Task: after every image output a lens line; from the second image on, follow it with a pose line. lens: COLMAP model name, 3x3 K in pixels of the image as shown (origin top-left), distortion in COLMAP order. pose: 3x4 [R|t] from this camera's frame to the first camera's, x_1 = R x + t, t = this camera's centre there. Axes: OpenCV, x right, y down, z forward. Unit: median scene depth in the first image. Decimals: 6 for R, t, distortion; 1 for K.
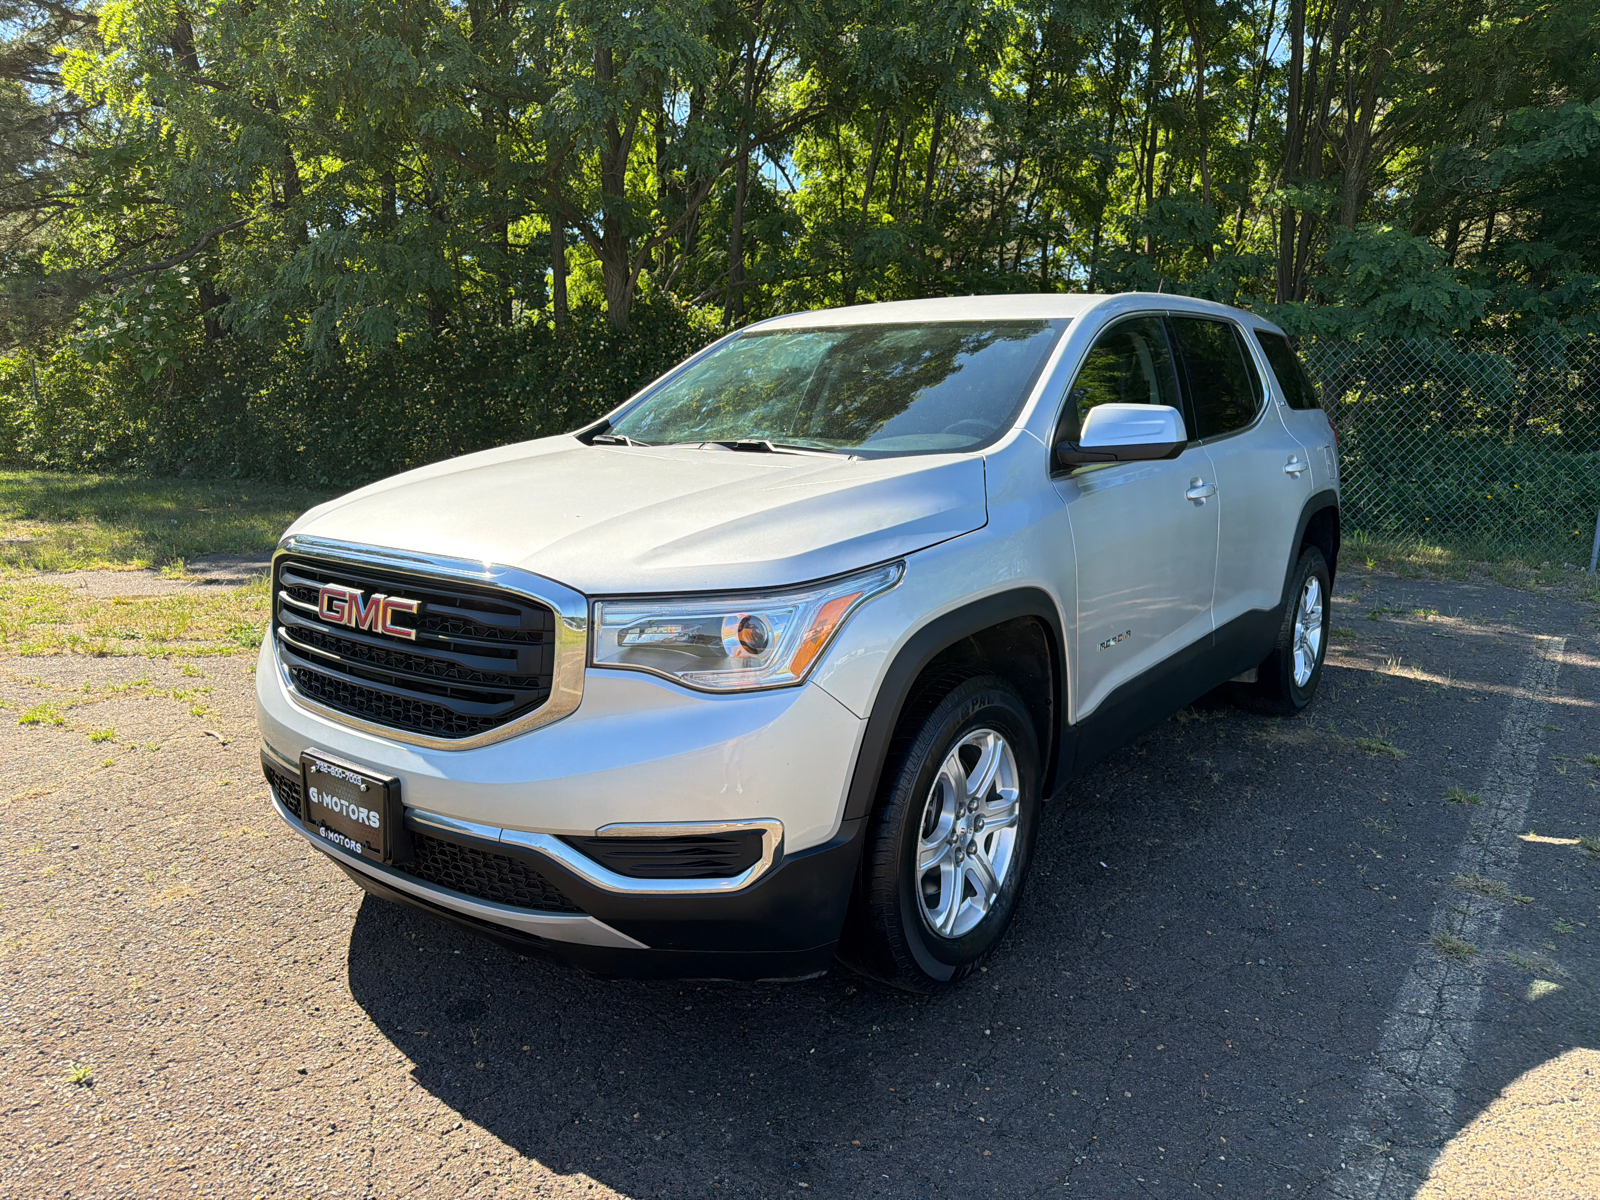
lens RADIAL K [[1156.7, 0, 793.0], [0, 1156.7, 616.3], [0, 0, 1]] dist [0.016751, -0.029441]
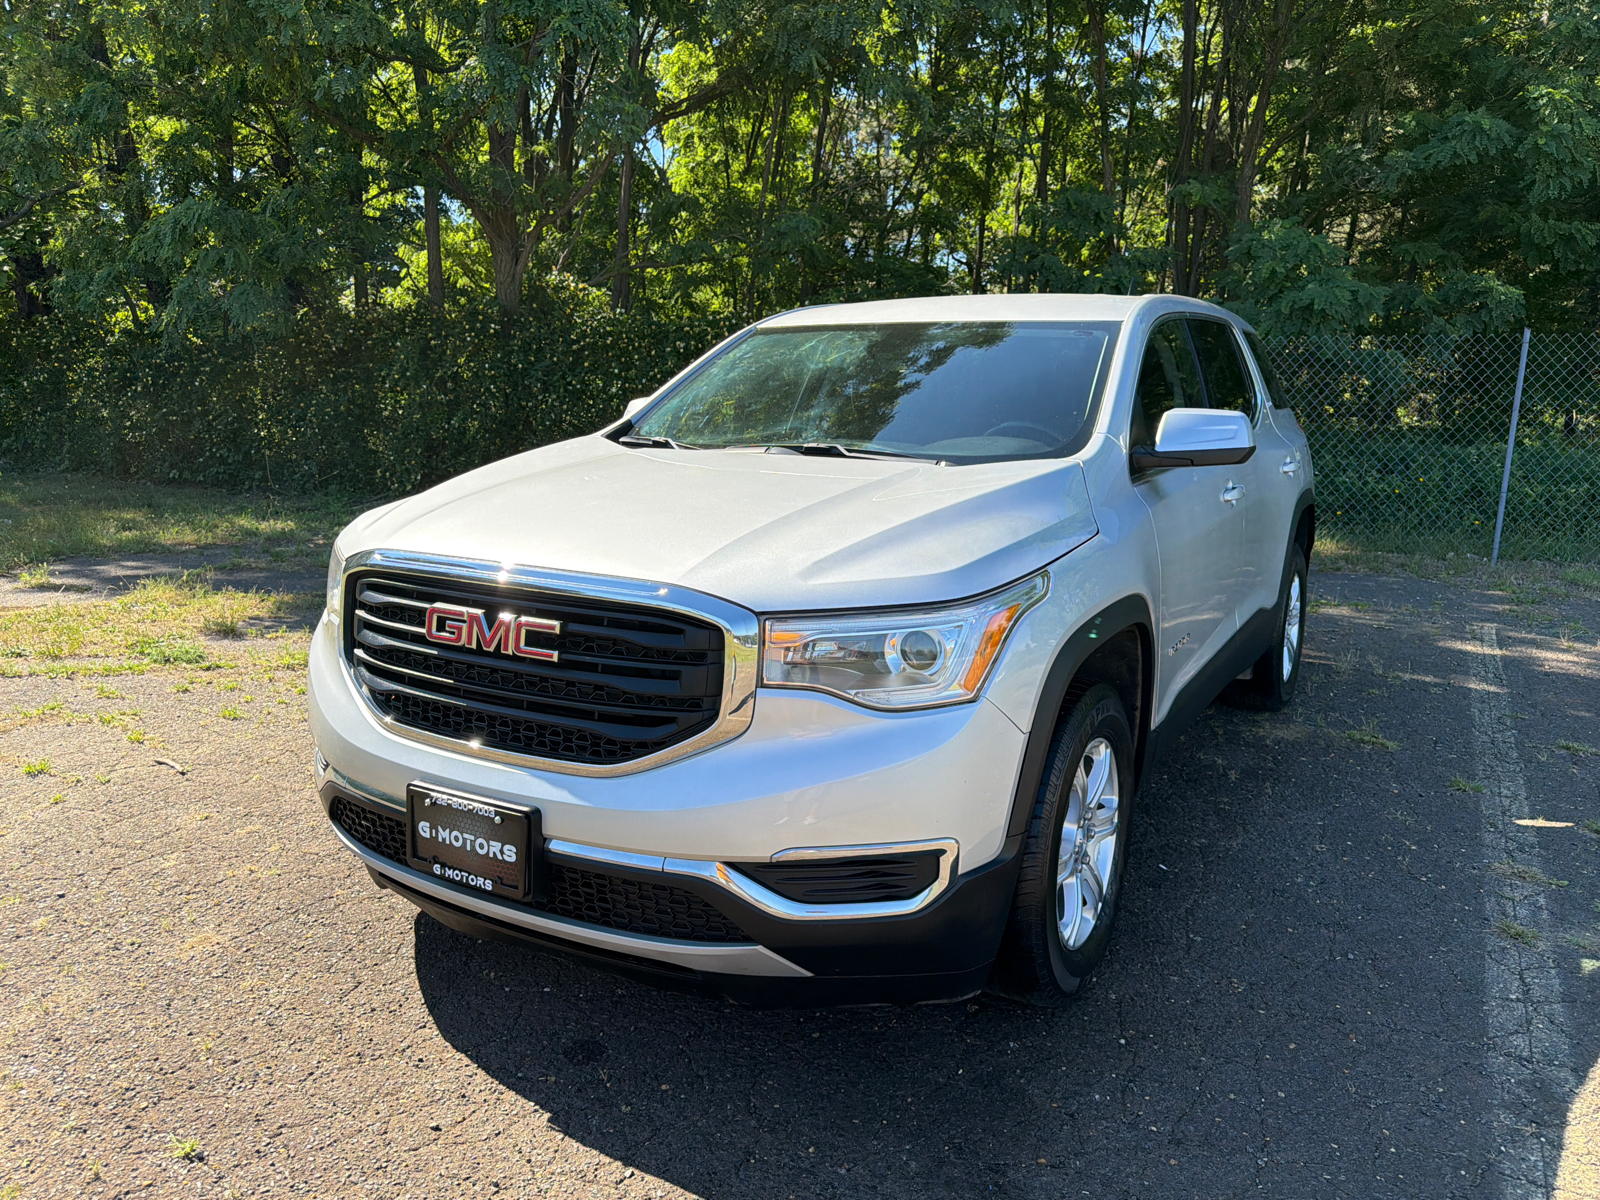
lens RADIAL K [[1211.9, 0, 802.9], [0, 1211.9, 610.3], [0, 0, 1]] dist [0.008141, -0.017320]
pose [[0.991911, -0.015277, 0.126010, -0.192393], [0.015466, 0.999880, -0.000524, -0.013694], [-0.125986, 0.002468, 0.992029, -0.002945]]
